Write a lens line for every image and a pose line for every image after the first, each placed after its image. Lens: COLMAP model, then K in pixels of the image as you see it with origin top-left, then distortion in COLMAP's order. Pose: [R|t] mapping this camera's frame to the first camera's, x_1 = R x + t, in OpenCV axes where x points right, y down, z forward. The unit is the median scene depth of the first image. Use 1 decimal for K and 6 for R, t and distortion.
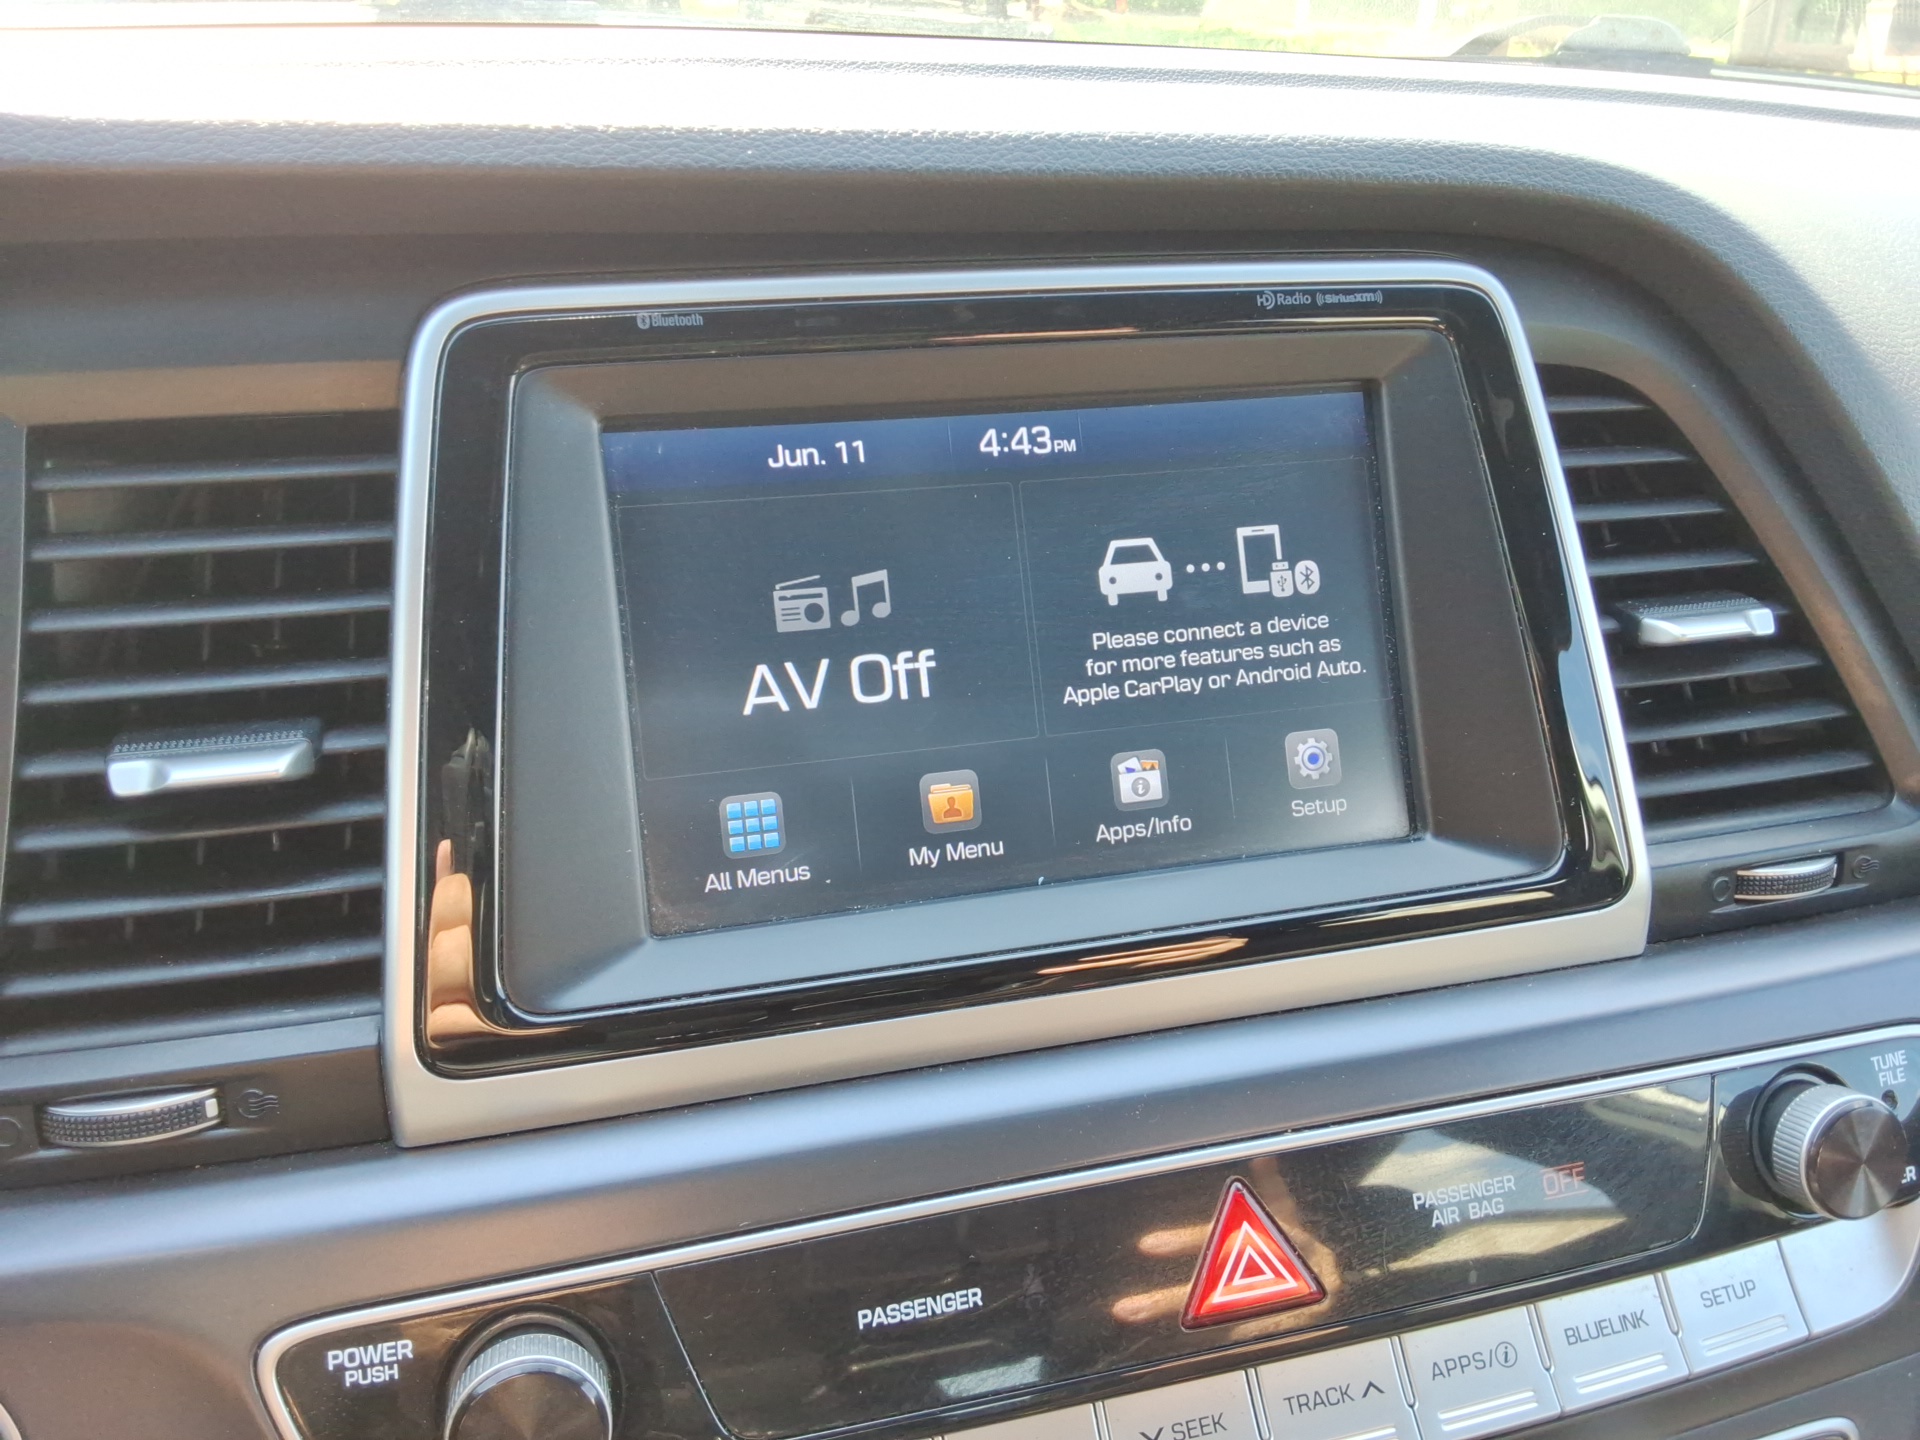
lens RADIAL K [[1533.3, 0, 971.7], [0, 1533.3, 701.5], [0, 0, 1]] dist [0.129349, -0.219810]
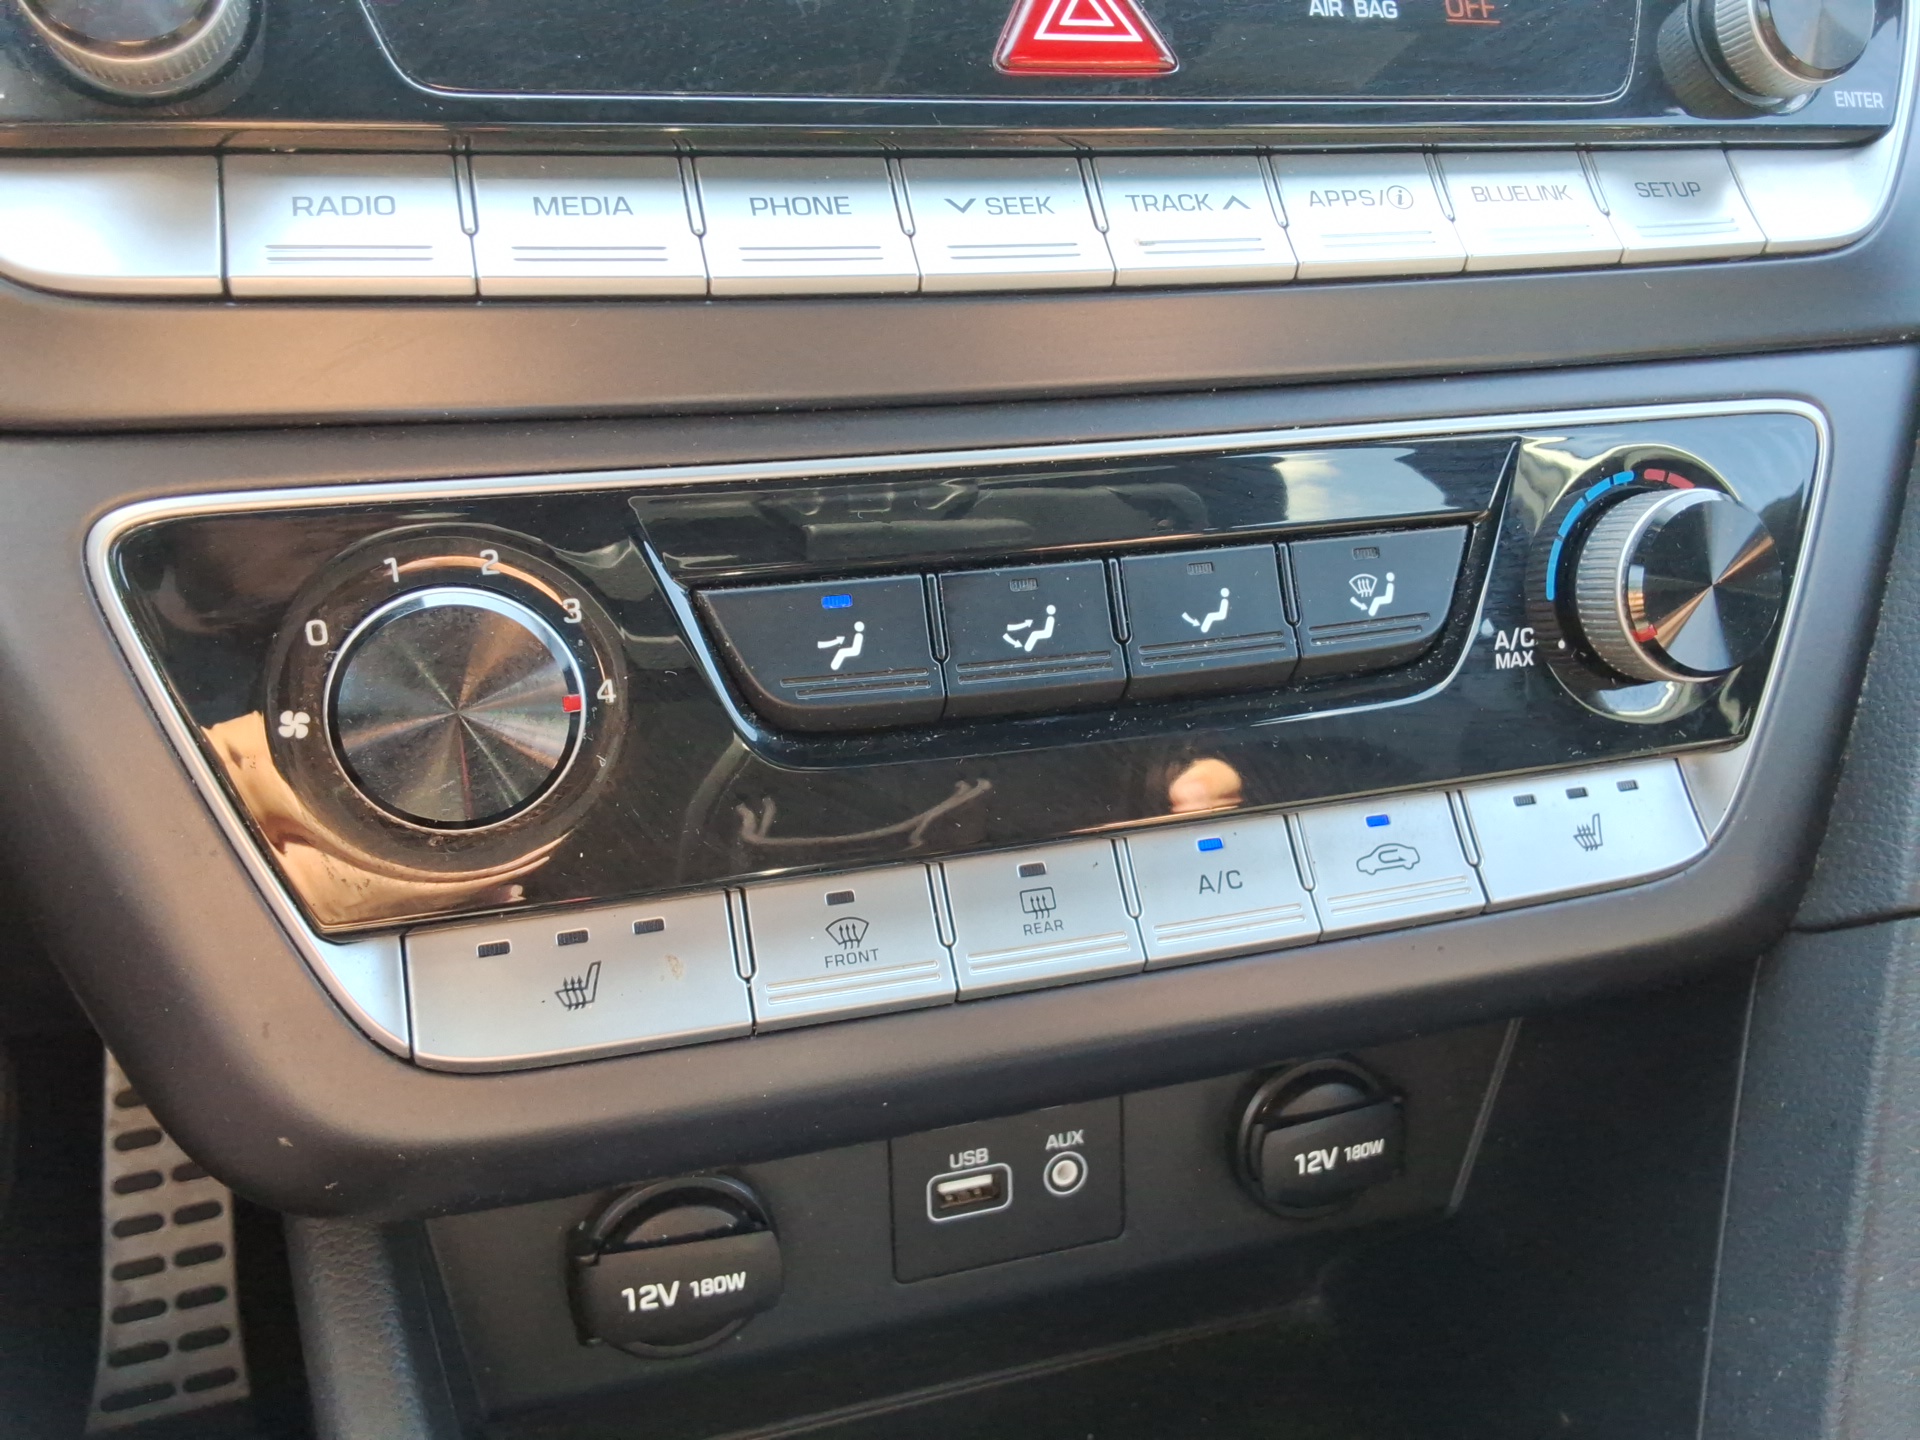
lens RADIAL K [[1566.3, 0, 966.7], [0, 1566.3, 711.2], [0, 0, 1]] dist [0.144575, -0.243143]
pose [[0.999209, -0.008558, 0.038845, 0.078870], [0.008427, 0.999958, 0.003547, 0.680701], [-0.038874, -0.003217, 0.999239, 0.168280]]
